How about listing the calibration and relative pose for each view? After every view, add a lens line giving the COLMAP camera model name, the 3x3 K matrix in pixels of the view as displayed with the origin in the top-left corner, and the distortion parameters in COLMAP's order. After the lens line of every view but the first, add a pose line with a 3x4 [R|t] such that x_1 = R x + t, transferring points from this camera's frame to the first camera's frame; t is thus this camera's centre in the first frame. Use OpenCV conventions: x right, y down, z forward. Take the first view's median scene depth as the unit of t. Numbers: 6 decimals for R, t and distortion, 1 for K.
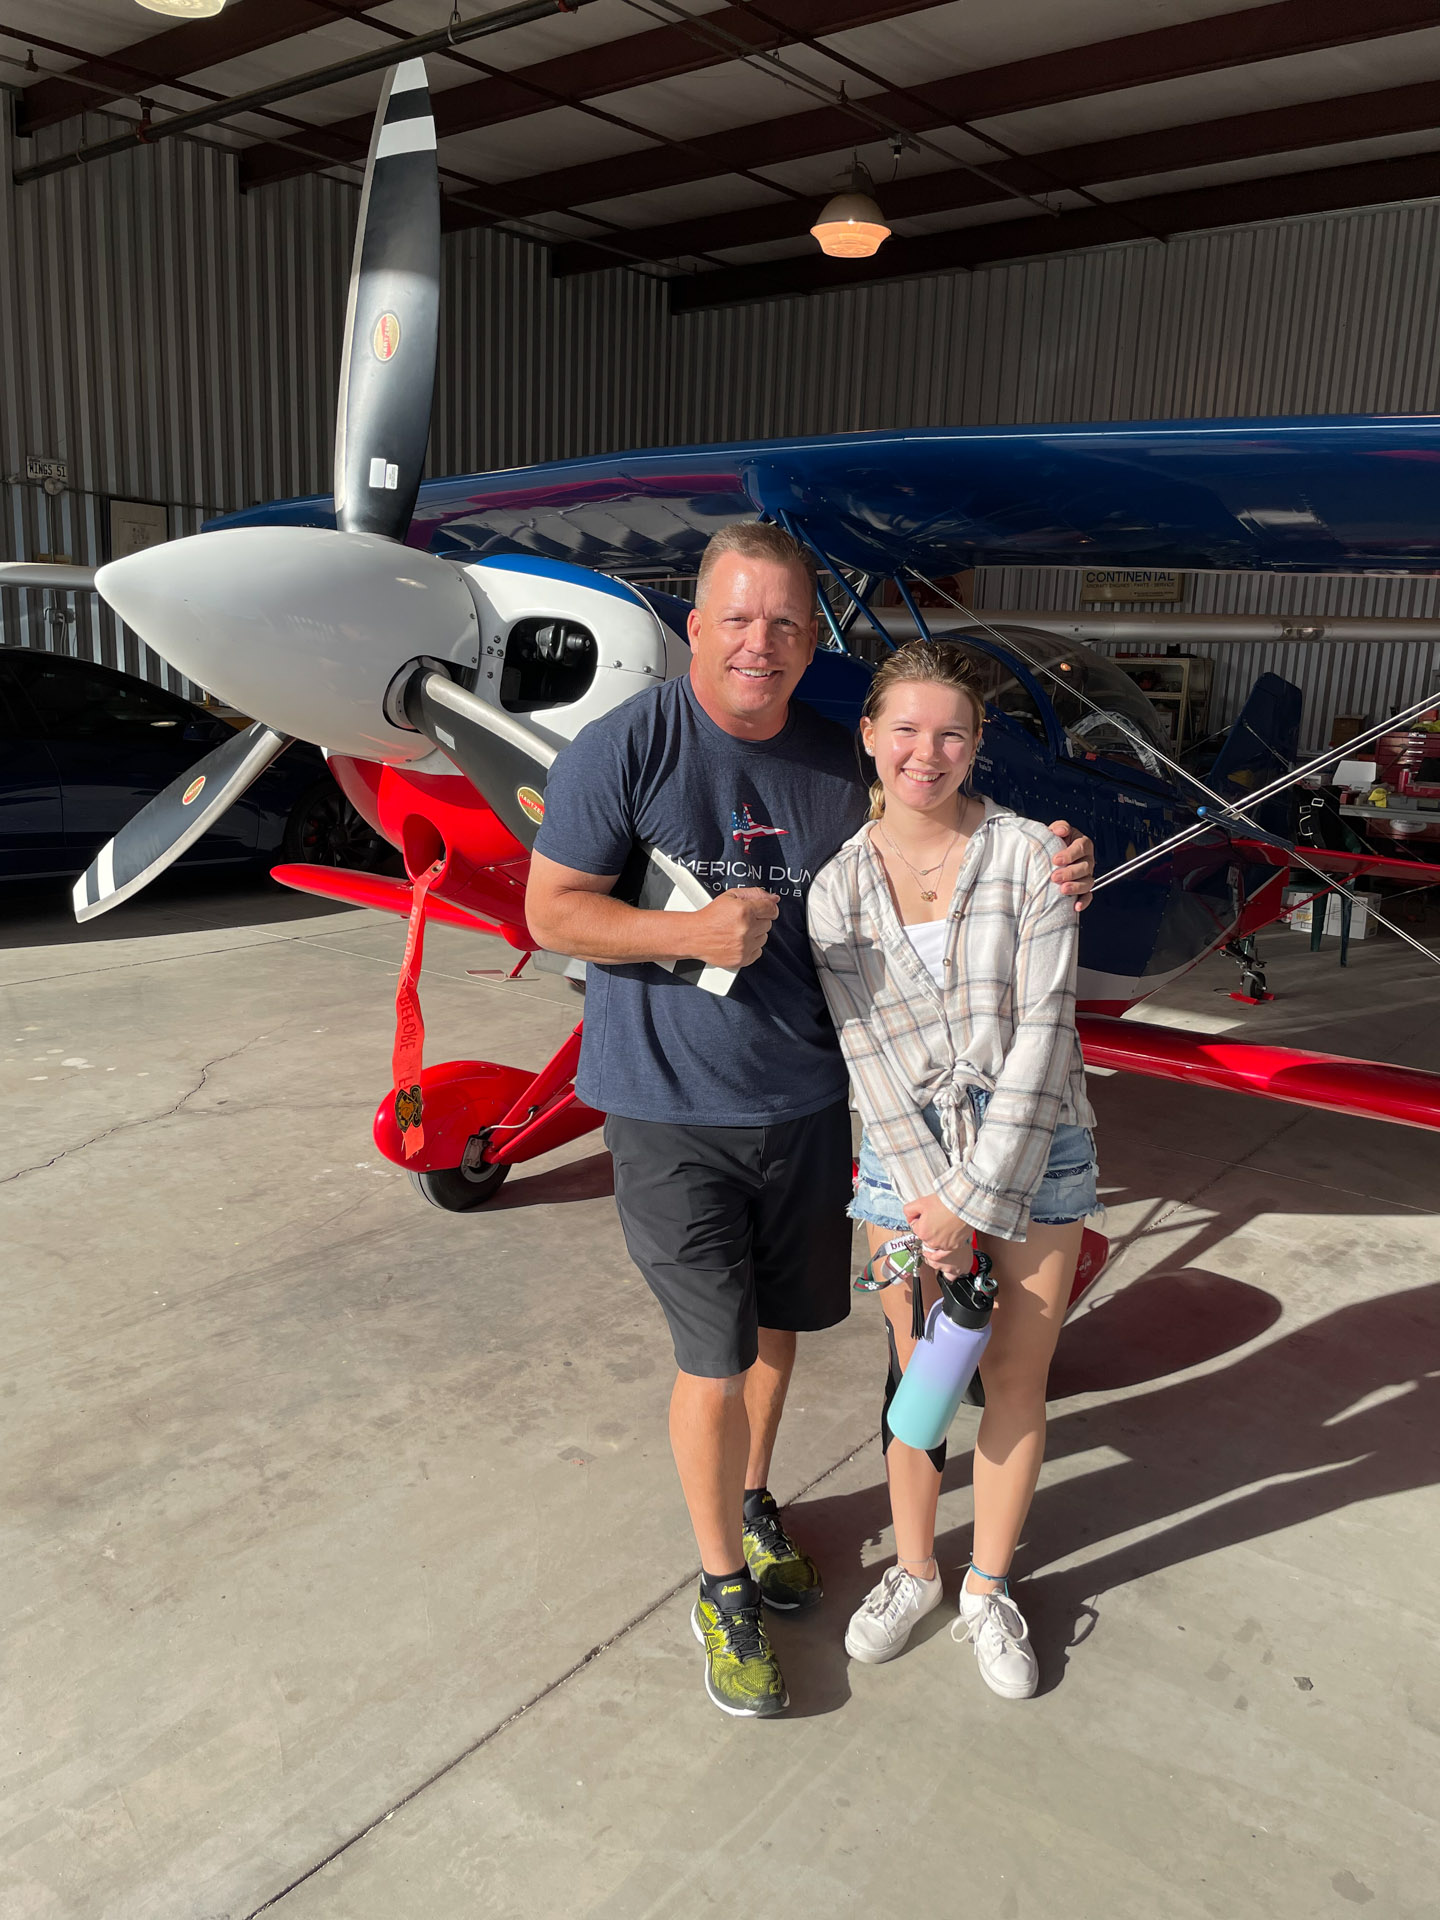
lens RADIAL K [[1465.9, 0, 703.7], [0, 1465.9, 972.7], [0, 0, 1]] dist [0.055877, -0.061330]
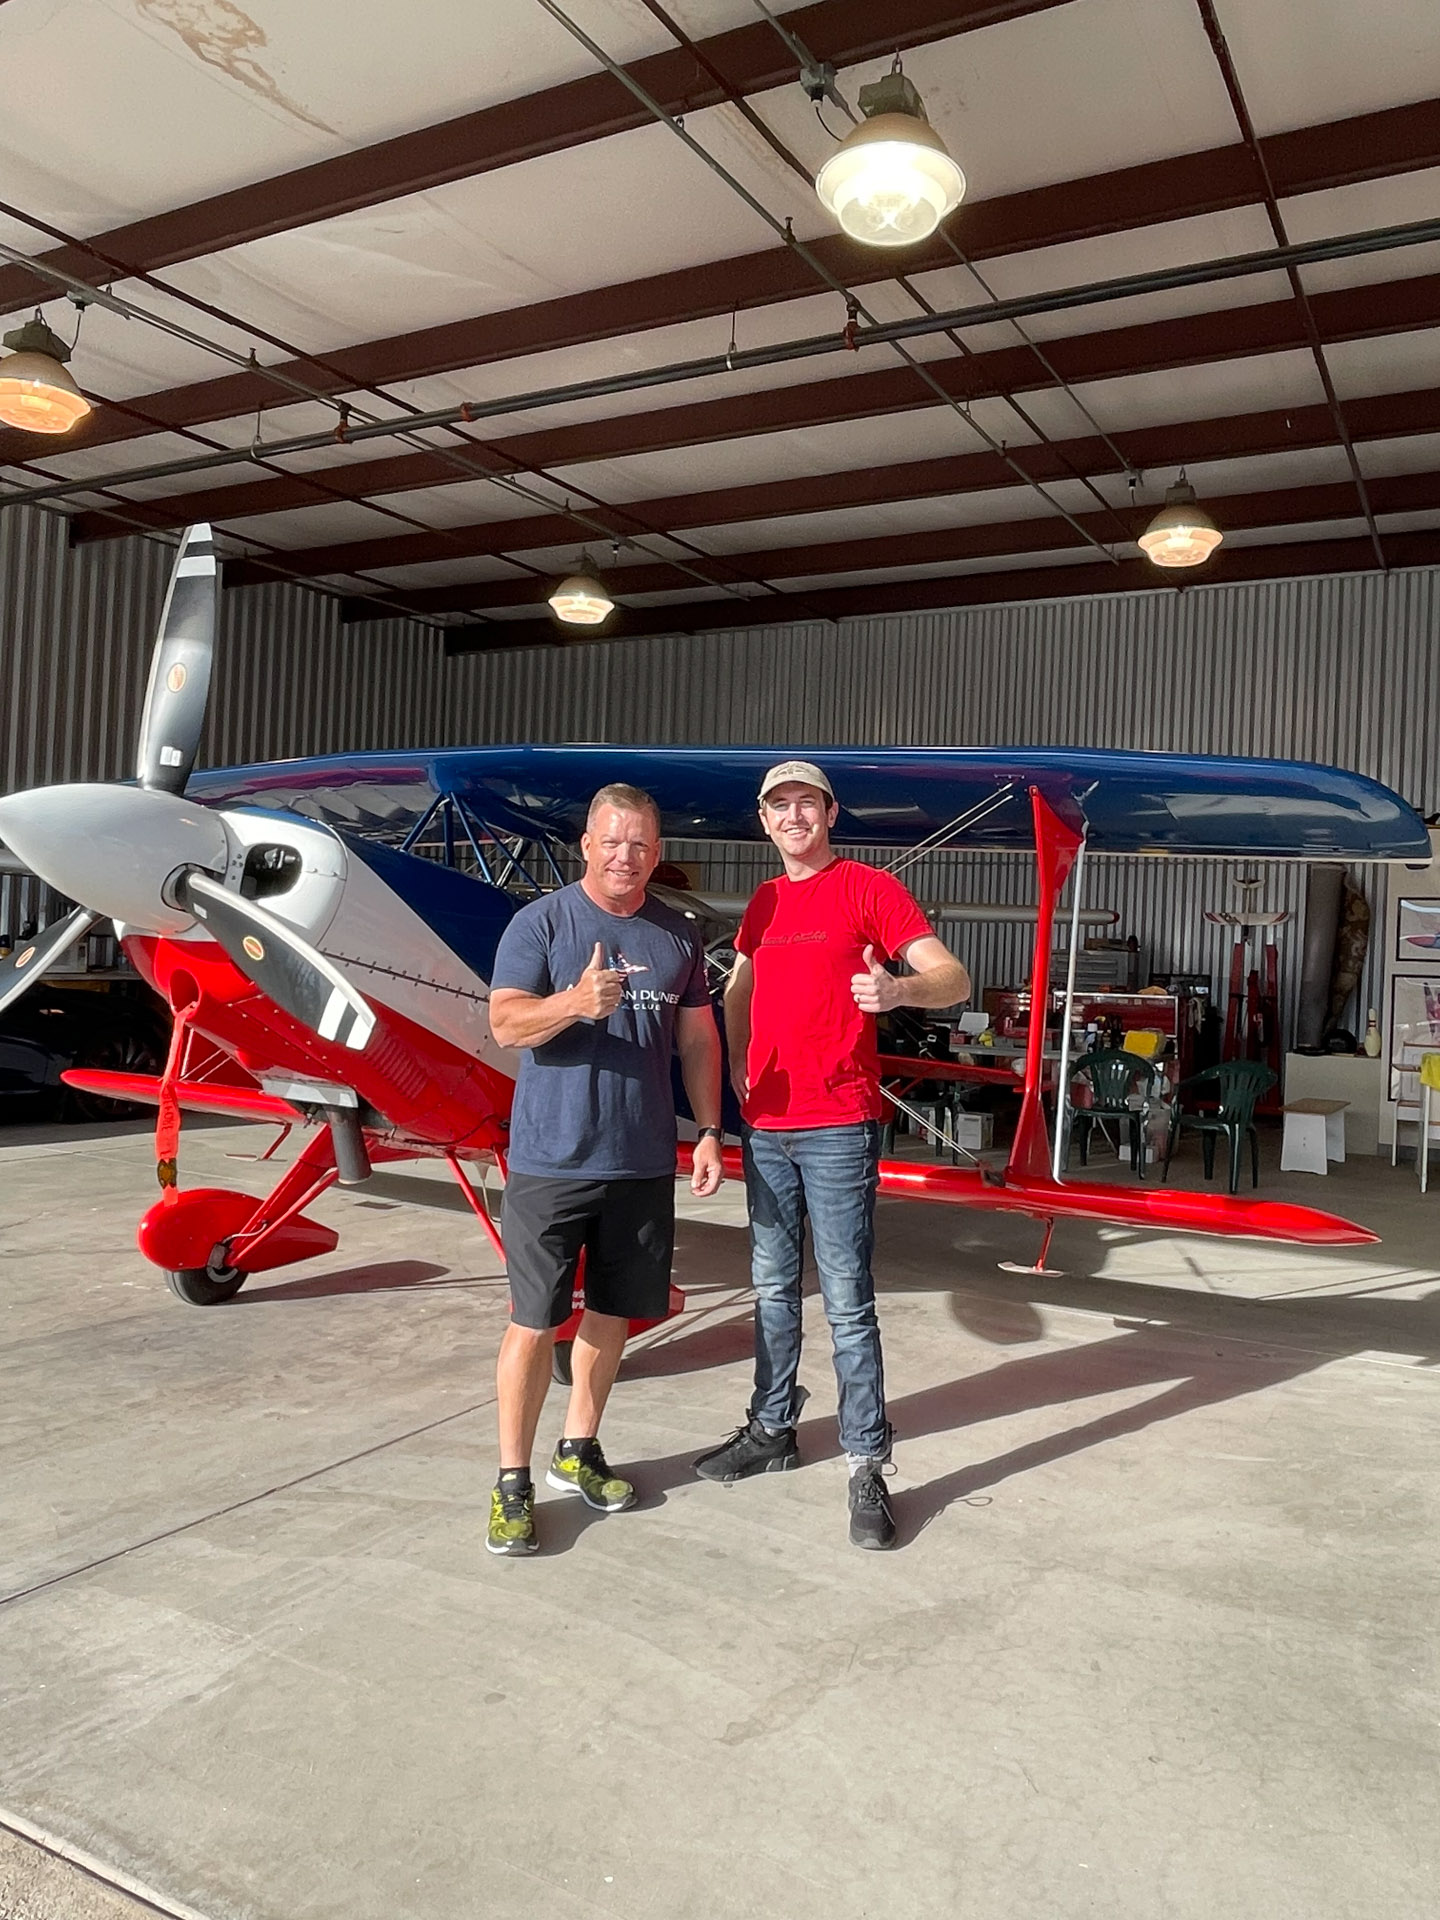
lens RADIAL K [[1402.5, 0, 722.7], [0, 1402.5, 968.9], [0, 0, 1]] dist [0.001133, -0.024547]
pose [[0.986740, 0.009168, 0.162050, 0.099047], [0.023411, 0.979925, -0.197989, 0.155065], [-0.160612, 0.199157, 0.966716, -0.396038]]
